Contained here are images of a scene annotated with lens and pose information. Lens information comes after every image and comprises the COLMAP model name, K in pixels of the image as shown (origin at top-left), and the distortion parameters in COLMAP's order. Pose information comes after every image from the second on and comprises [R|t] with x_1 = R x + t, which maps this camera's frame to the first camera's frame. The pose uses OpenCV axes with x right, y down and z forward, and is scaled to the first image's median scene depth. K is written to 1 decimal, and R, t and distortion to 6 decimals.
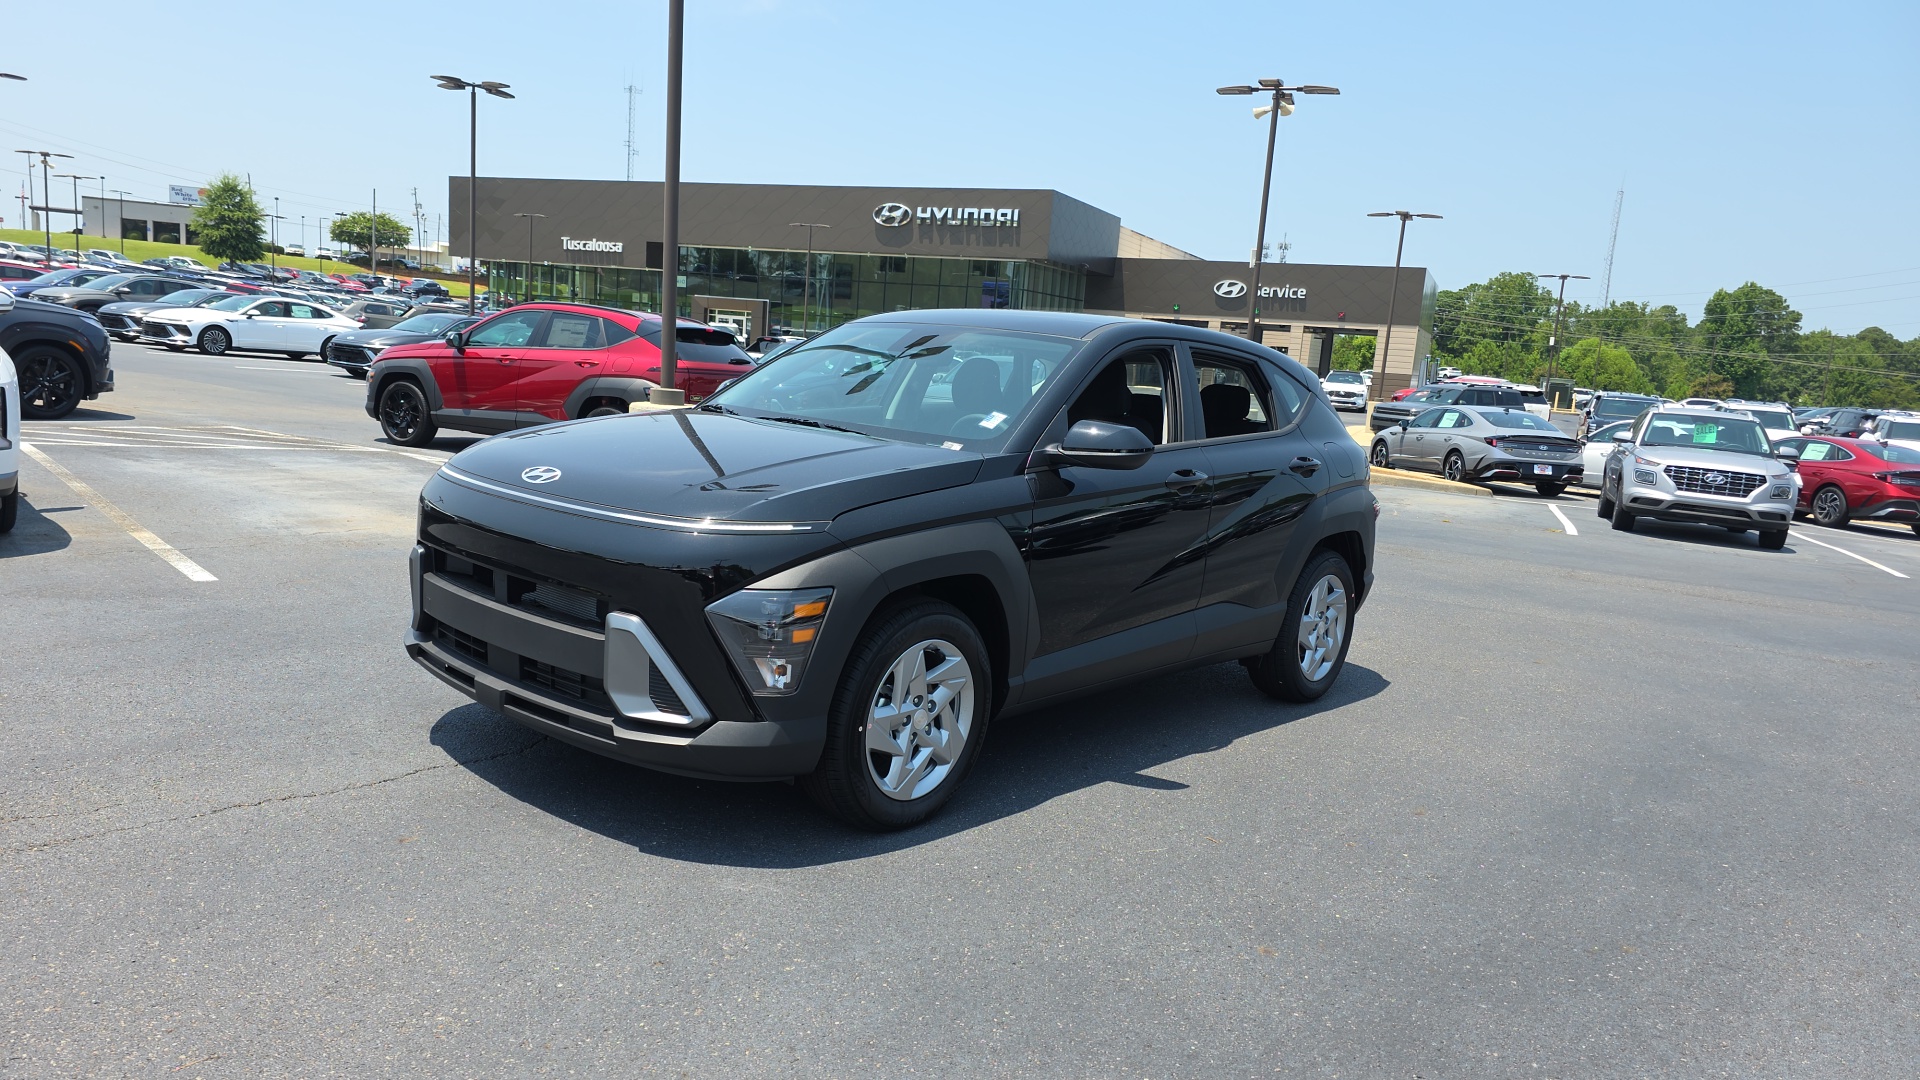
lens RADIAL K [[1341.7, 0, 927.5], [0, 1341.7, 544.7], [0, 0, 1]] dist [0.065362, -0.067208]
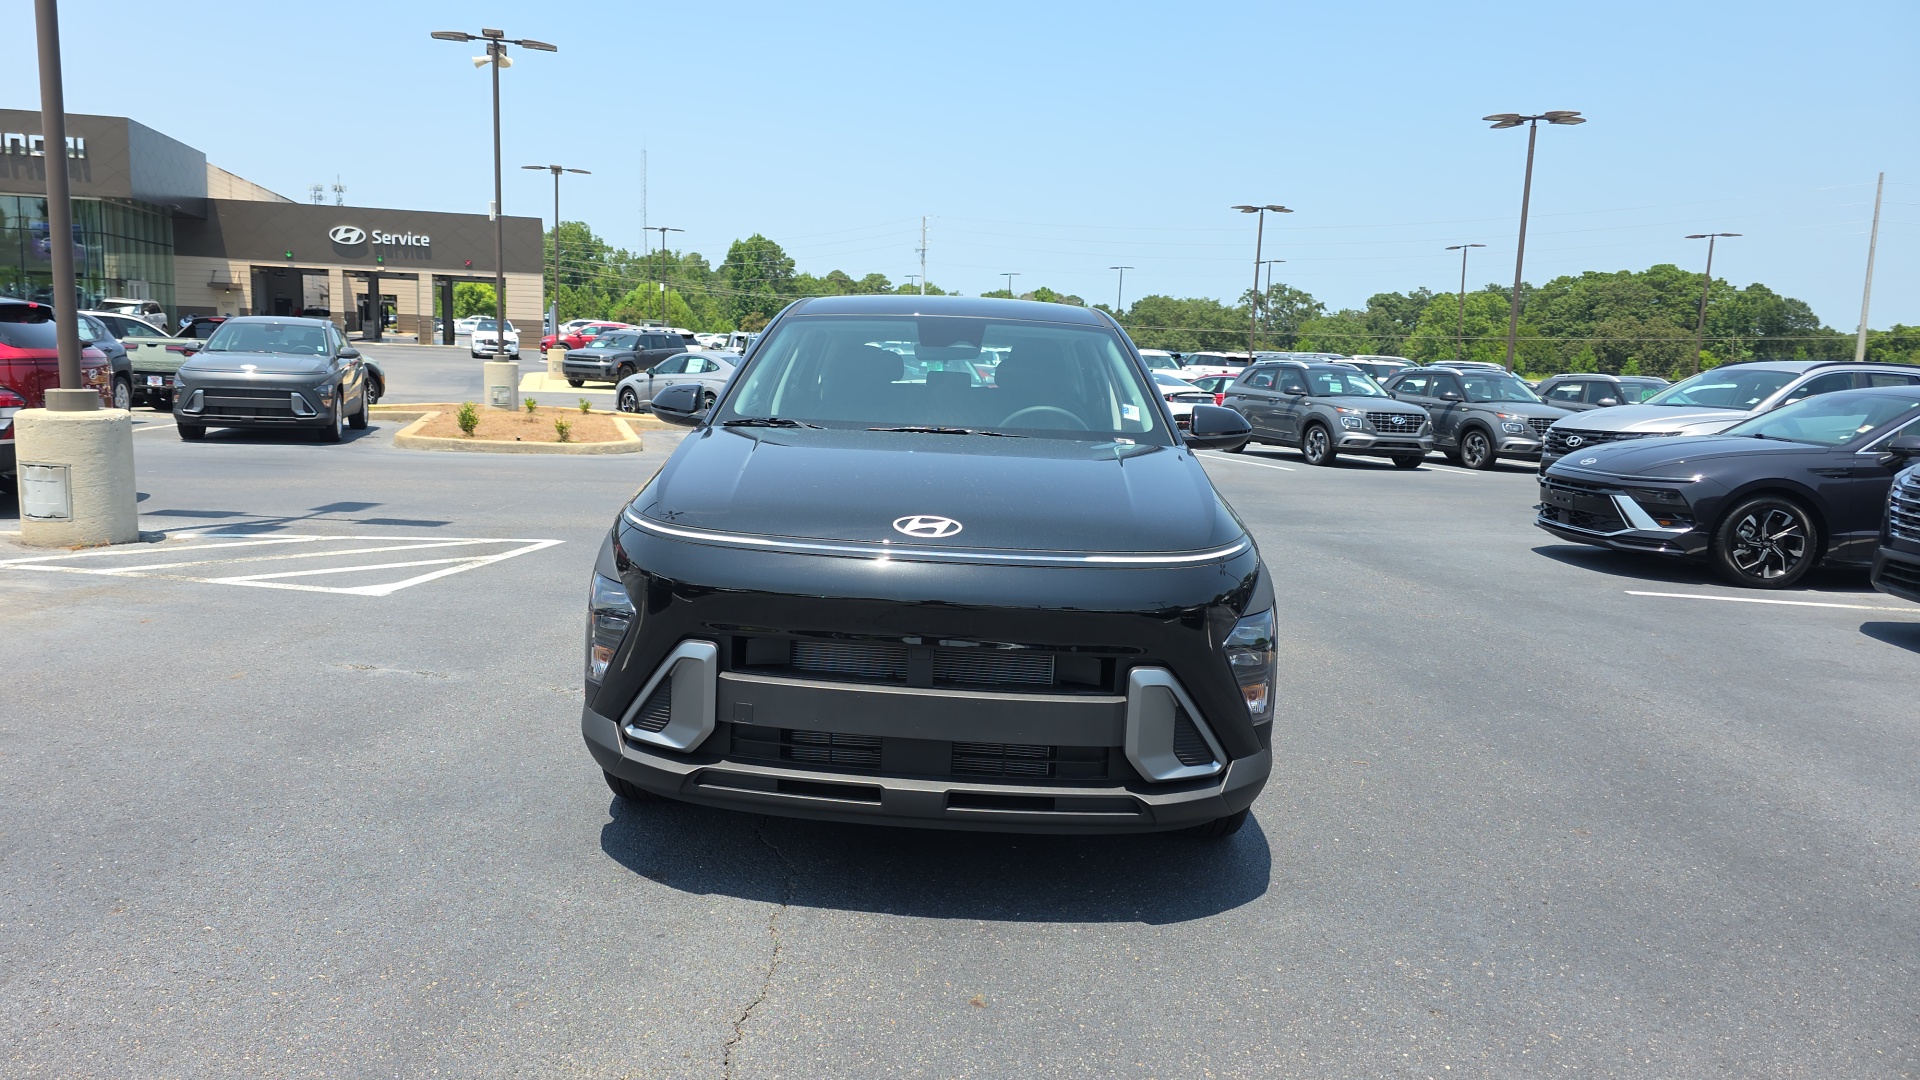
lens RADIAL K [[1310.0, 0, 872.6], [0, 1310.0, 506.9], [0, 0, 1]] dist [0.070335, -0.082628]
pose [[0.768297, -0.124969, 0.627775, -0.101716], [0.112353, 0.991859, 0.059944, -0.014494], [-0.630156, 0.024477, 0.776083, 0.048808]]
